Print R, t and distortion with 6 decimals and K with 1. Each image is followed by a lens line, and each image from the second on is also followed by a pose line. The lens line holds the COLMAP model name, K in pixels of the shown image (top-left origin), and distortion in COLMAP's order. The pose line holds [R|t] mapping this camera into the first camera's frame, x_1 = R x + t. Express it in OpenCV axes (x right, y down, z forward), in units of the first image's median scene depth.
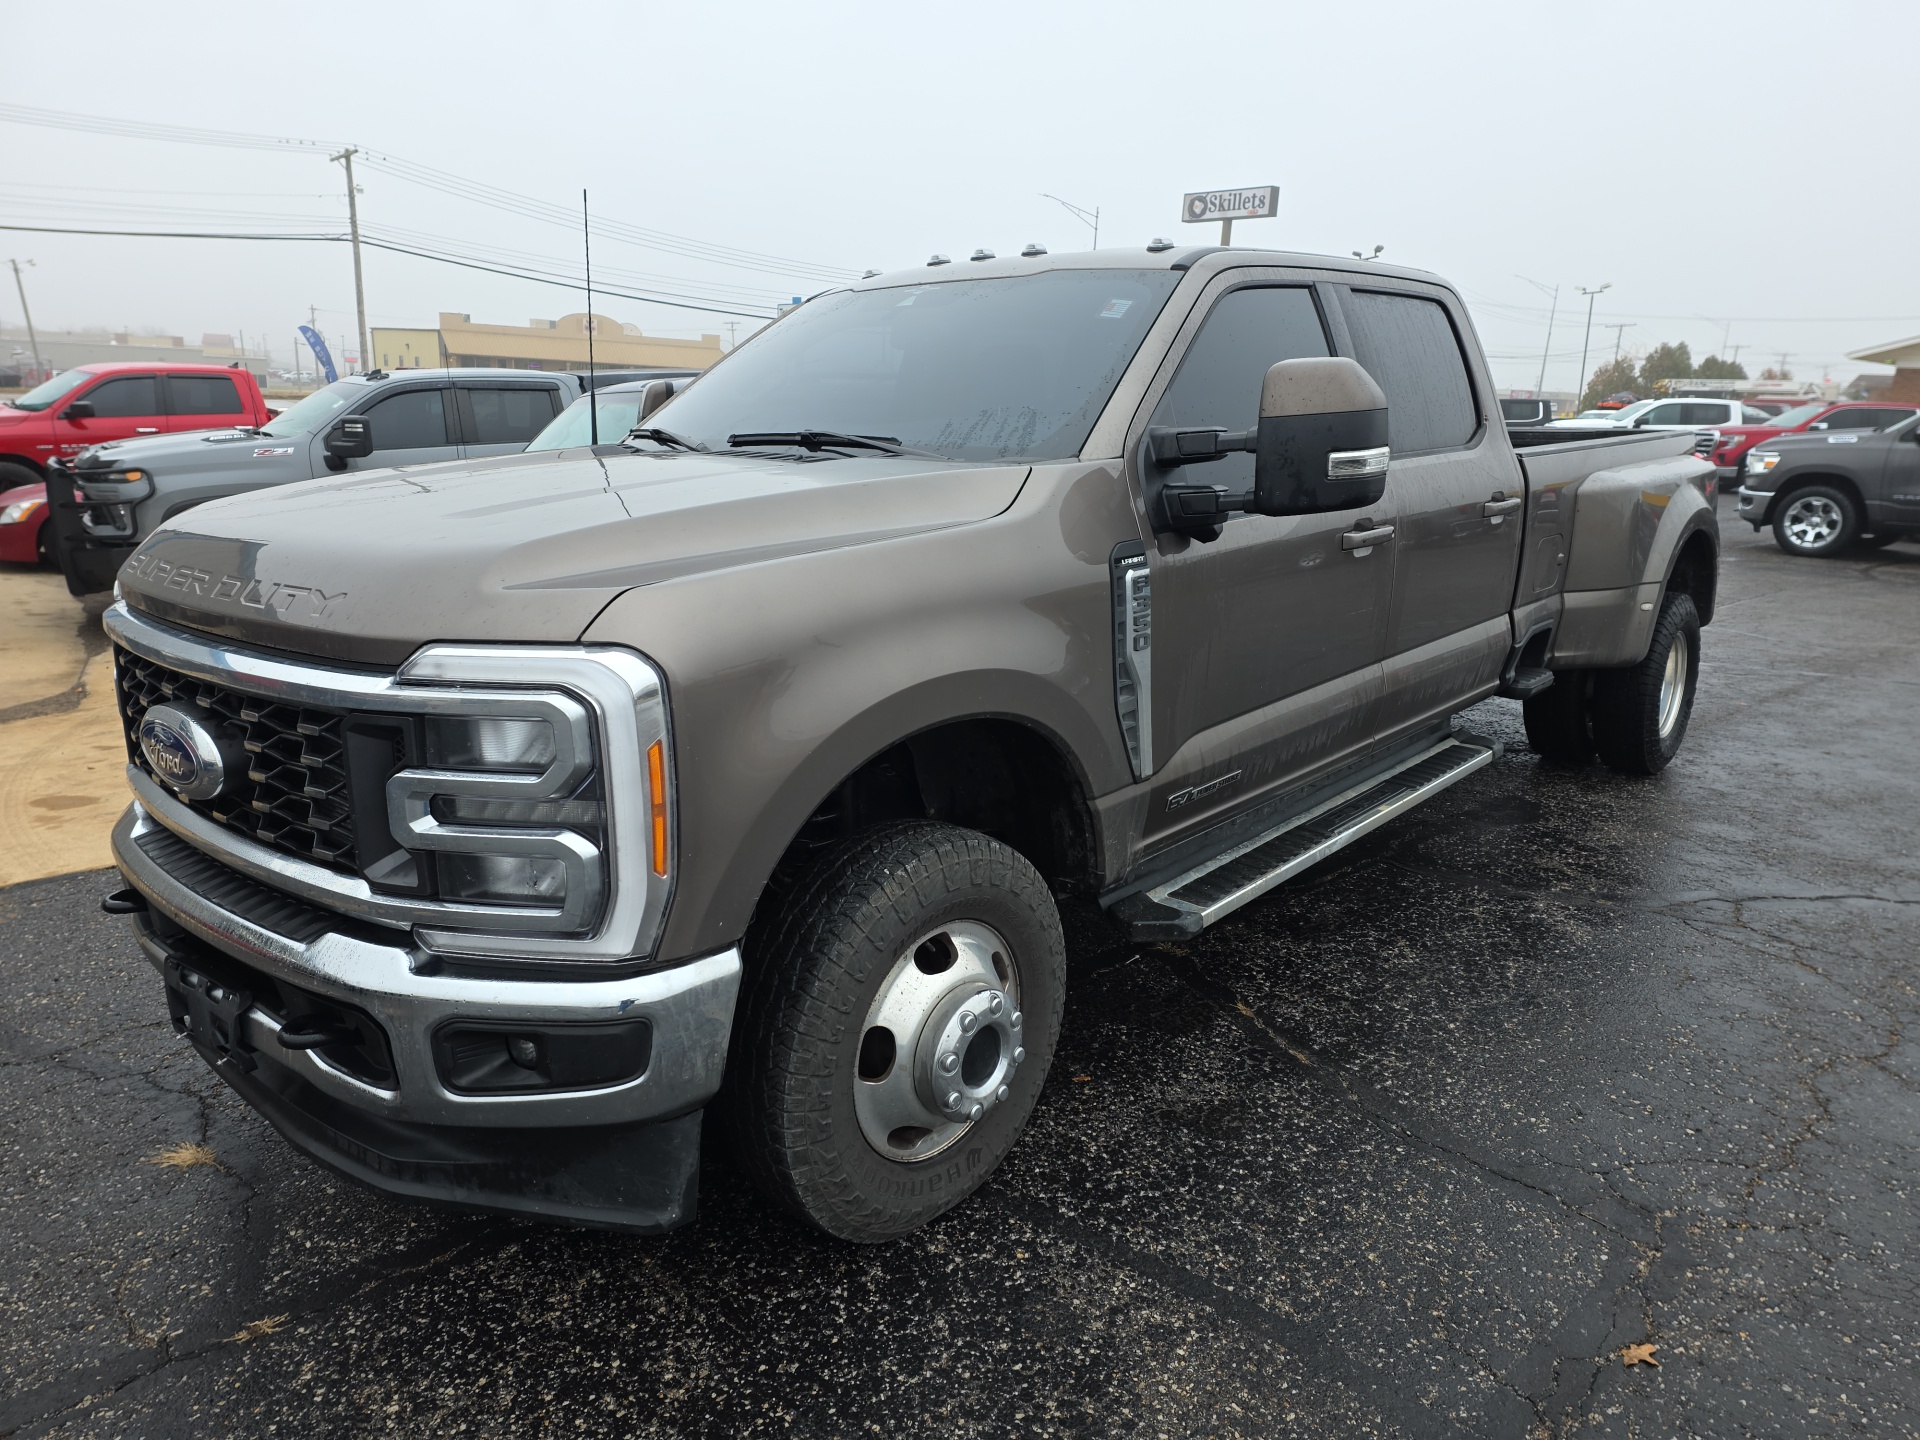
lens RADIAL K [[1263.0, 0, 960.0], [0, 1263.0, 720.0], [0, 0, 1]] dist [0.031915, -0.004505]
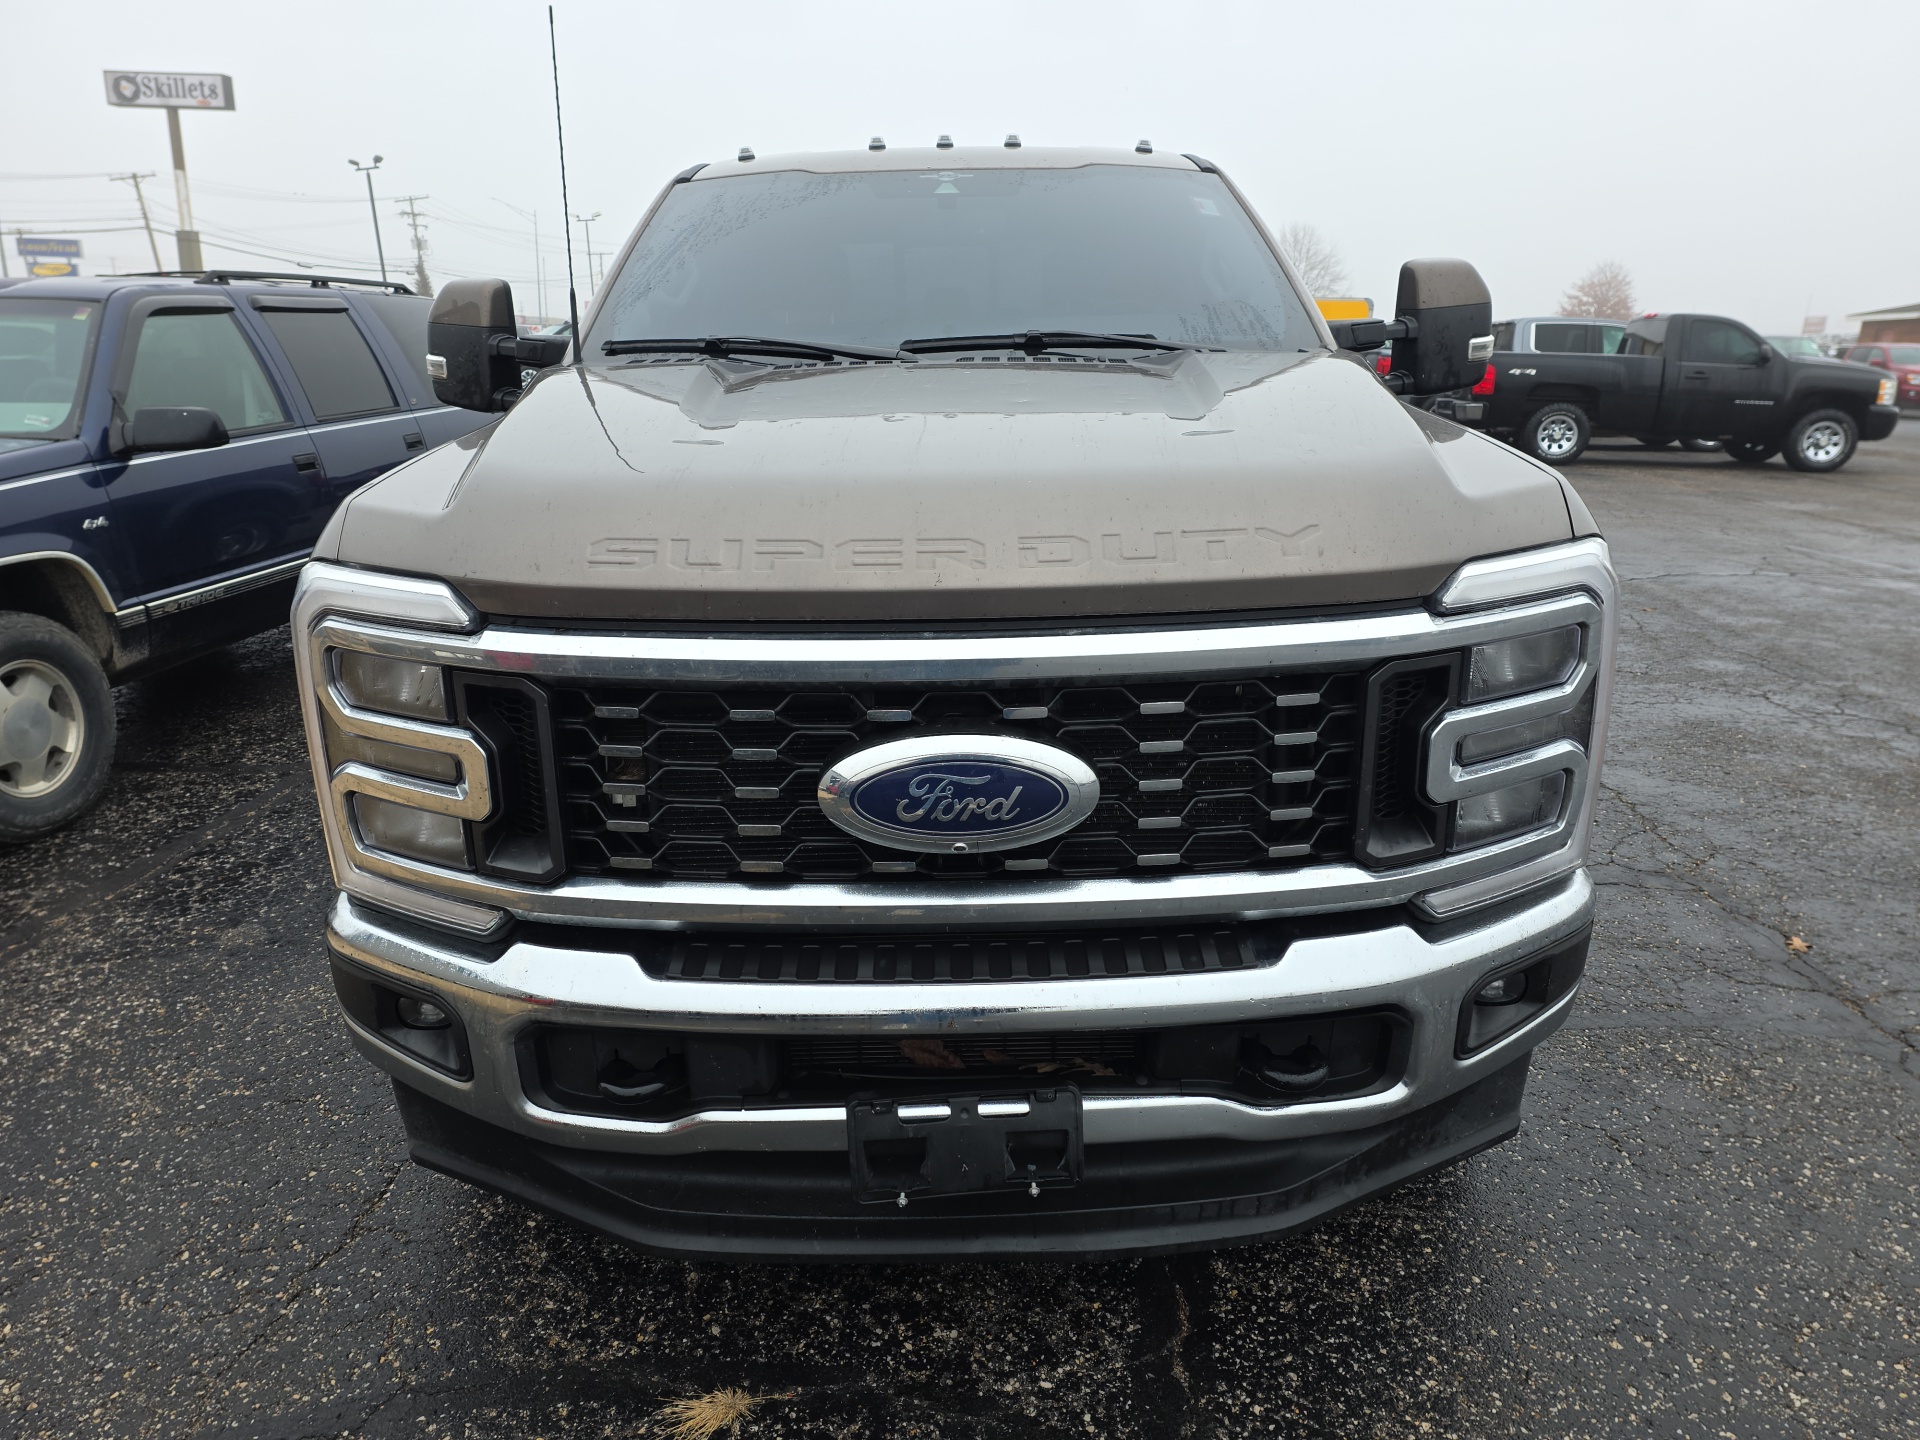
lens RADIAL K [[1263.0, 0, 960.0], [0, 1263.0, 720.0], [0, 0, 1]] dist [0.031915, -0.004505]
pose [[0.747780, -0.208130, 0.630481, -0.884555], [0.173540, 0.977855, 0.116977, -0.082695], [-0.640866, 0.021941, 0.767340, 0.393621]]
